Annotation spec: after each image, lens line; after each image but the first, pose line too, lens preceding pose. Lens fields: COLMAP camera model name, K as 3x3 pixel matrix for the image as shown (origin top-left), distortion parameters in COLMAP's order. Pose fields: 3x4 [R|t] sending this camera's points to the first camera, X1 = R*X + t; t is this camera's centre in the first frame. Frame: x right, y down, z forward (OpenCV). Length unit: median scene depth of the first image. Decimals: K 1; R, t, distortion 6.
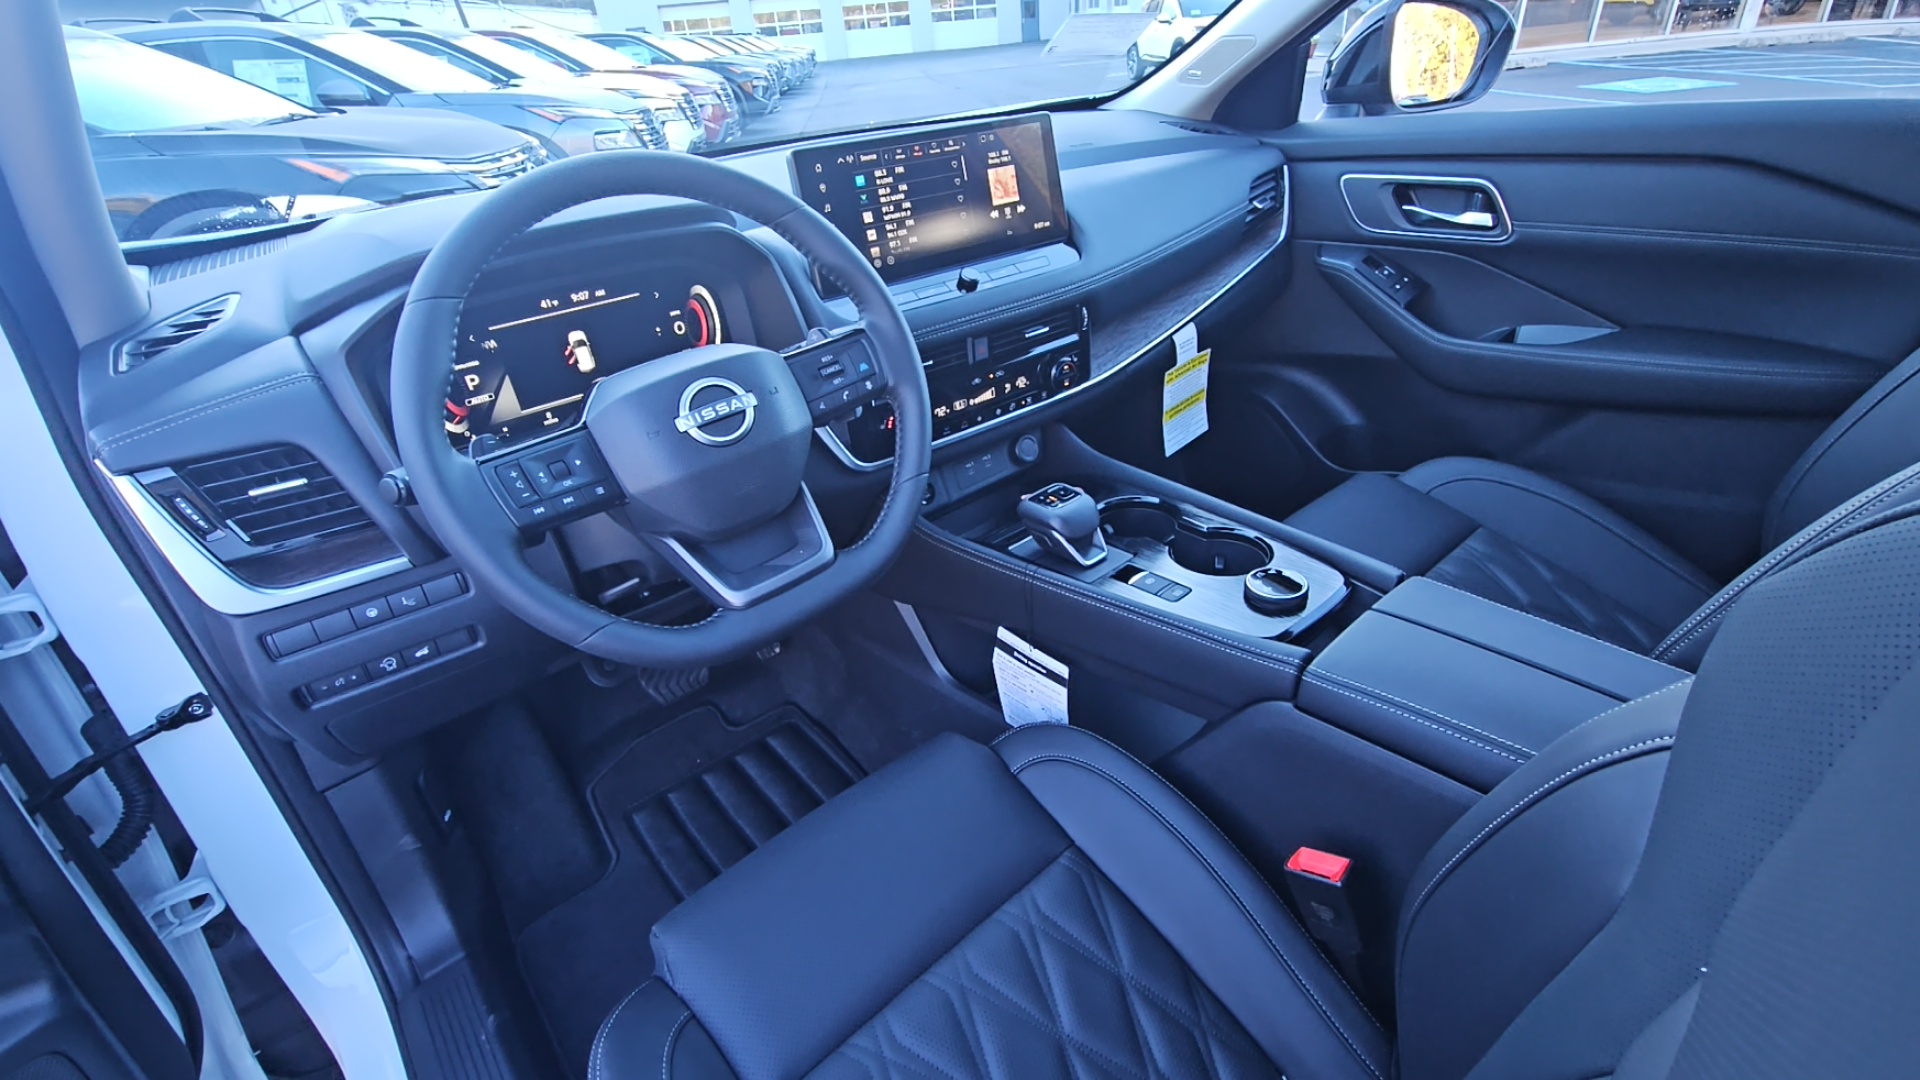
lens RADIAL K [[858.6, 0, 962.7], [0, 858.6, 534.8], [0, 0, 1]] dist [0.016880, -0.011133]
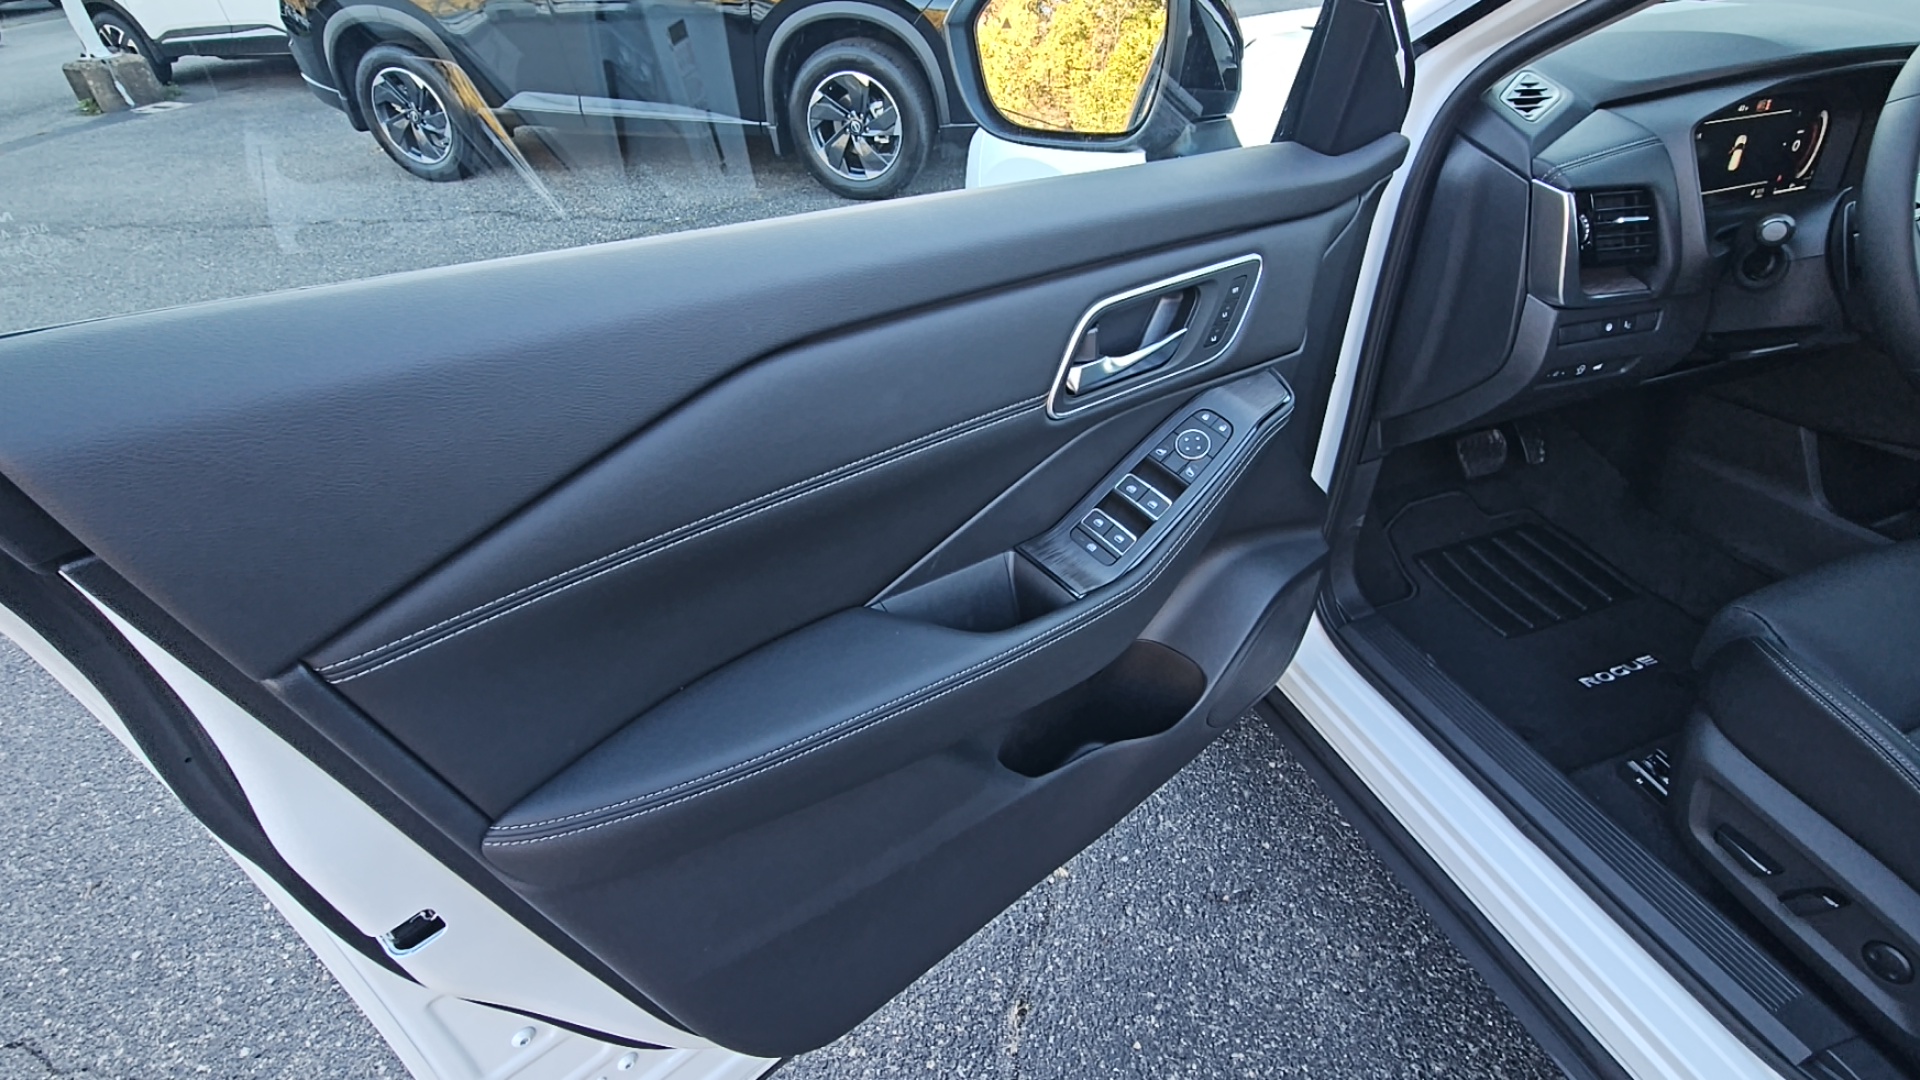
lens RADIAL K [[858.6, 0, 953.4], [0, 858.6, 540.7], [0, 0, 1]] dist [0.016880, -0.011133]
pose [[0.932174, 0.248358, -0.263382, -0.845761], [-0.206789, 0.962480, 0.175699, 0.272574], [0.297136, -0.109318, 0.948557, -0.452603]]
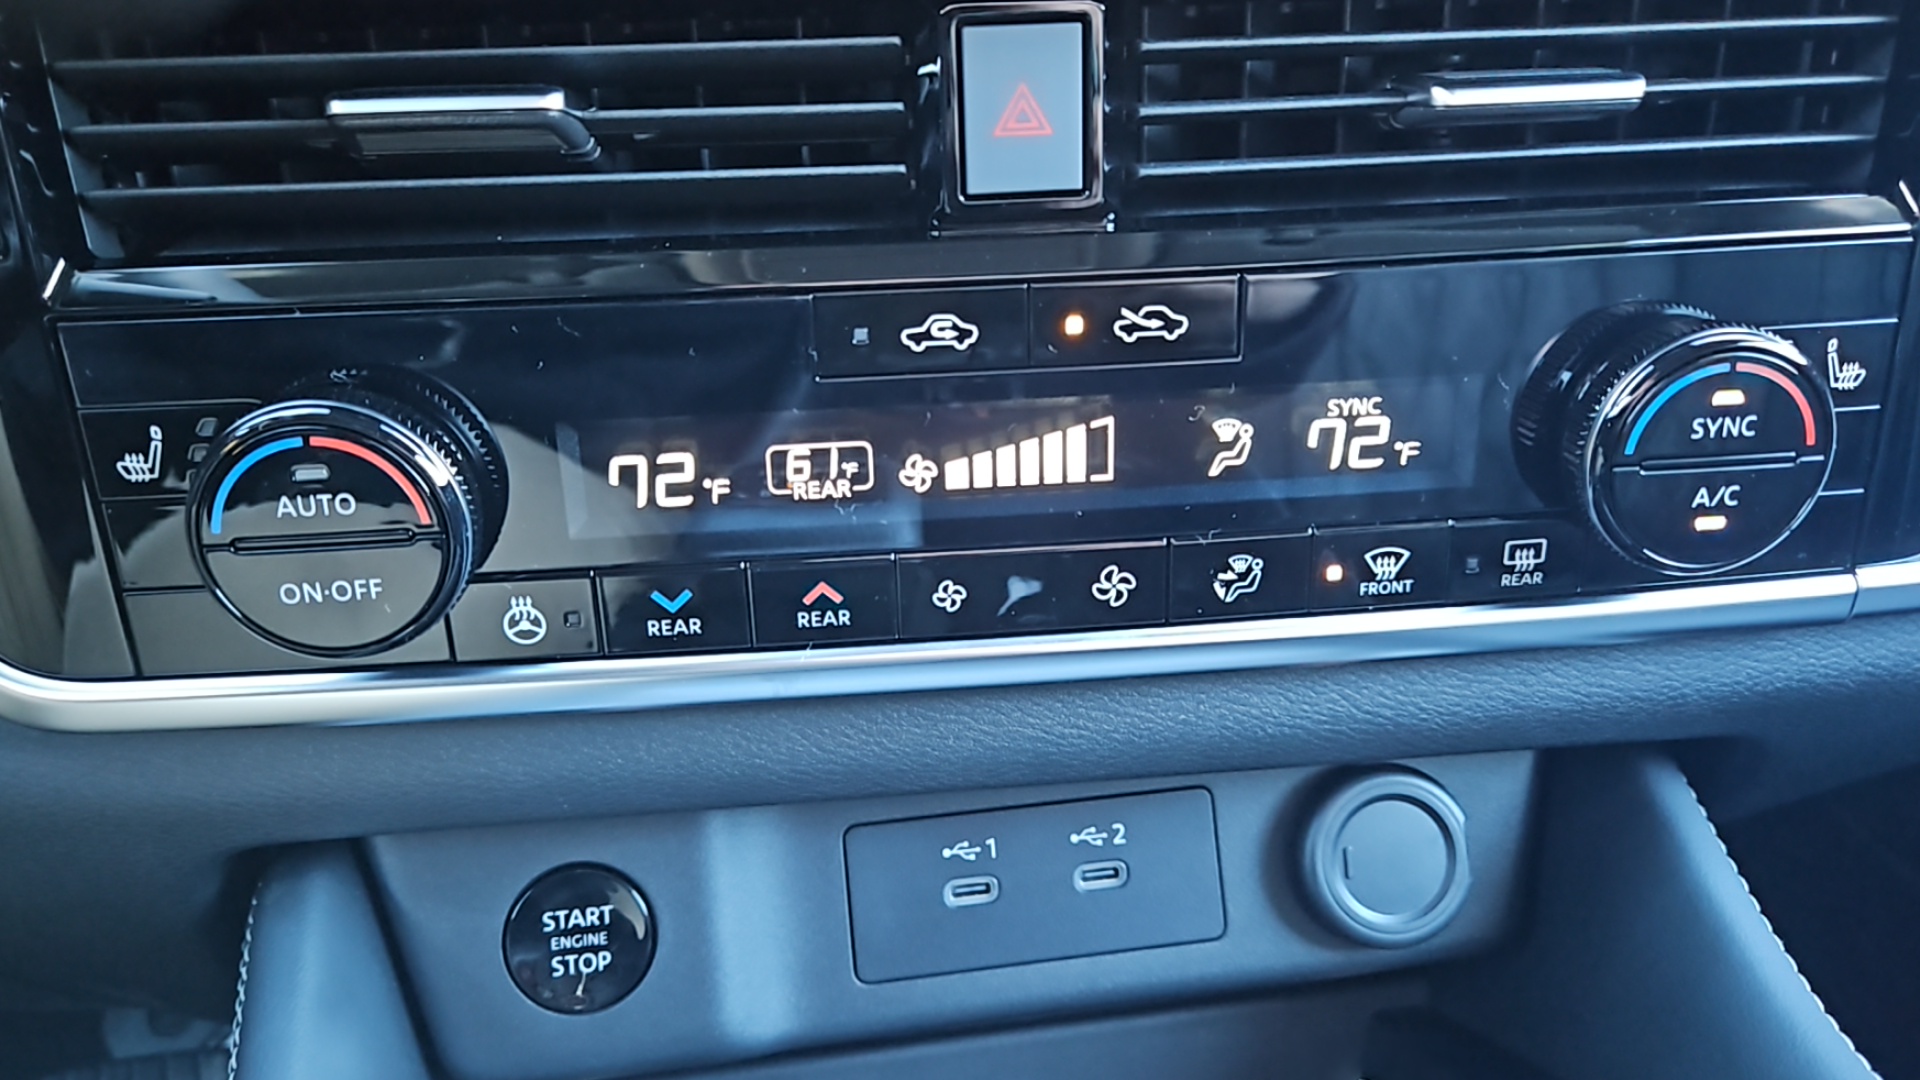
lens RADIAL K [[1424.7, 0, 965.1], [0, 1424.7, 527.6], [0, 0, 1]] dist [0.054818, -0.053169]
pose [[0.849716, 0.232259, -0.473327, 0.137096], [-0.297167, 0.952537, -0.066069, -0.134011], [0.435516, 0.196798, 0.878406, 0.804005]]
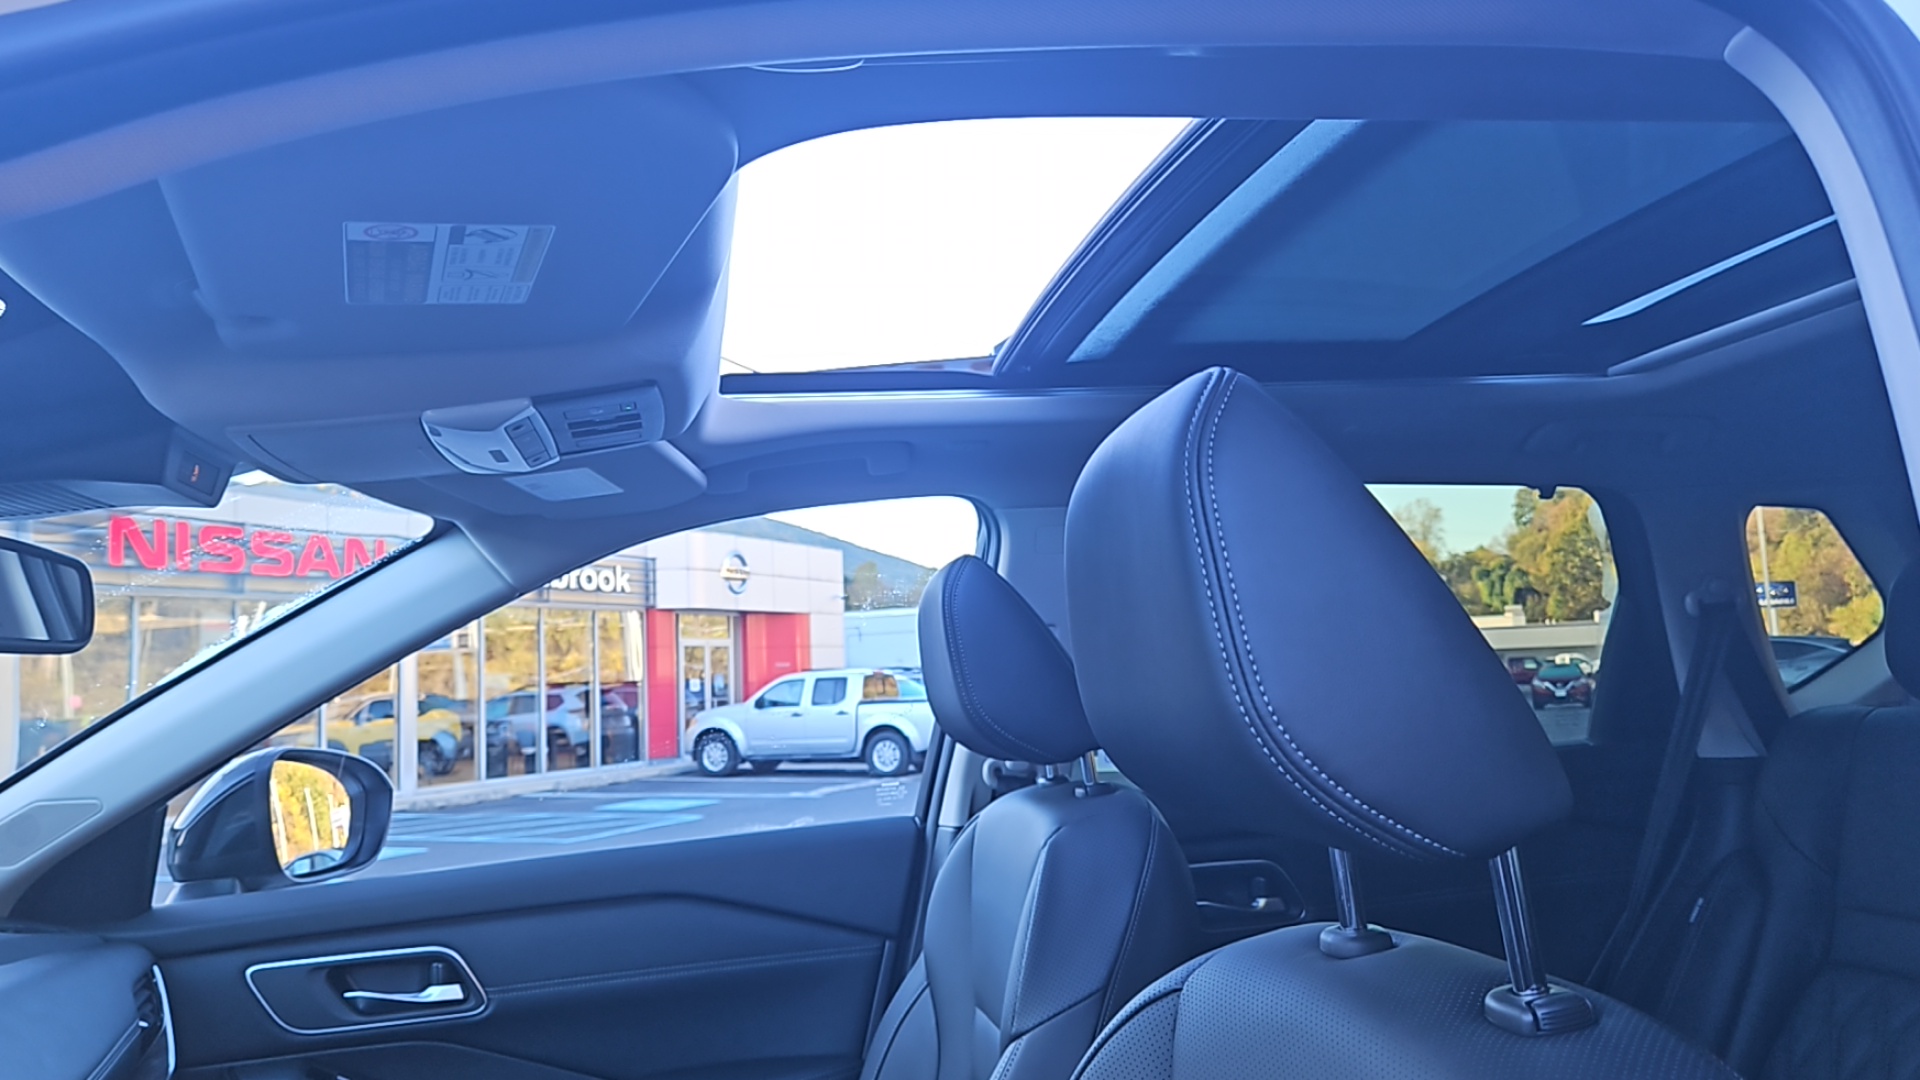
lens RADIAL K [[1424.7, 0, 959.7], [0, 1424.7, 543.1], [0, 0, 1]] dist [0.054818, -0.053169]
pose [[0.505028, 0.137506, 0.852079, -0.442186], [0.446400, 0.803317, -0.394219, 0.048898], [-0.738697, 0.579460, 0.344315, -0.071637]]
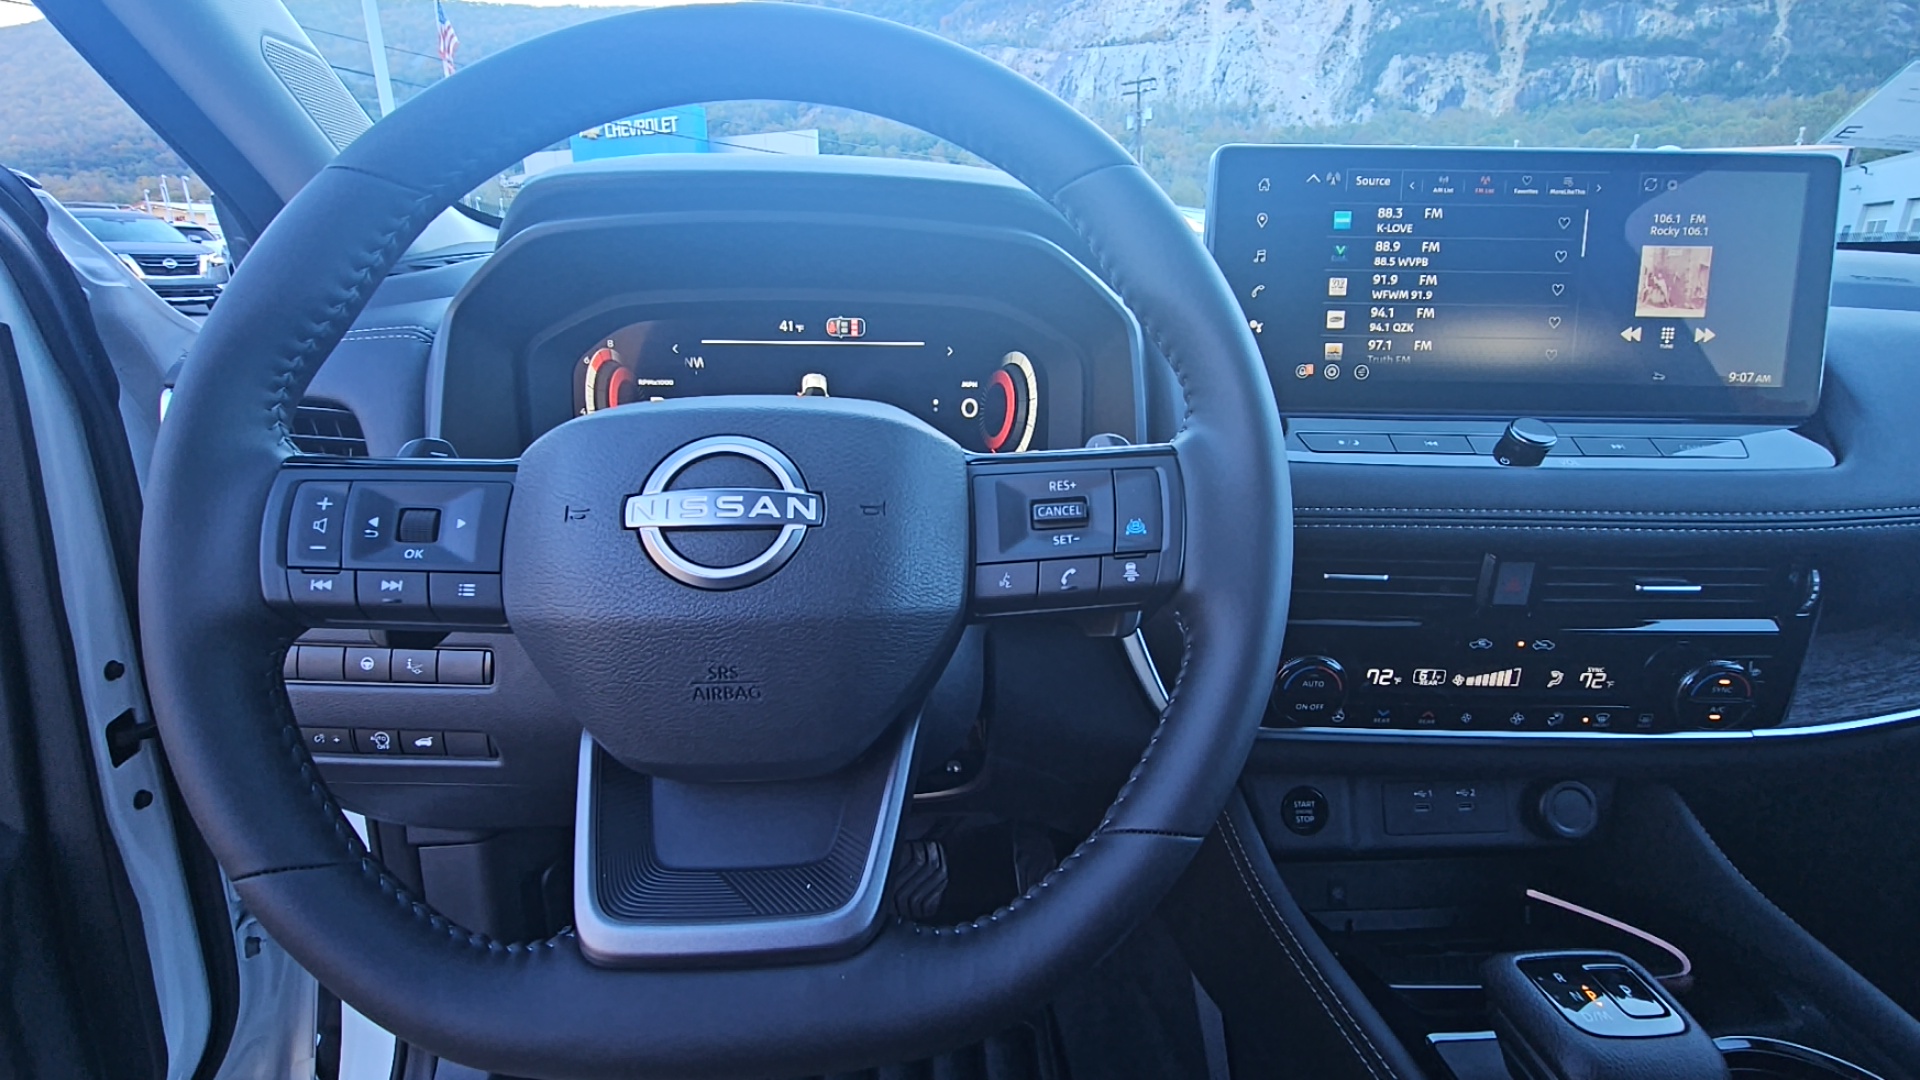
lens RADIAL K [[858.6, 0, 954.5], [0, 858.6, 530.6], [0, 0, 1]] dist [0.016880, -0.011133]
pose [[0.789315, 0.263172, -0.554727, 0.034681], [-0.368613, 0.925657, -0.085348, -0.086998], [0.491025, 0.271846, 0.827644, 0.437060]]
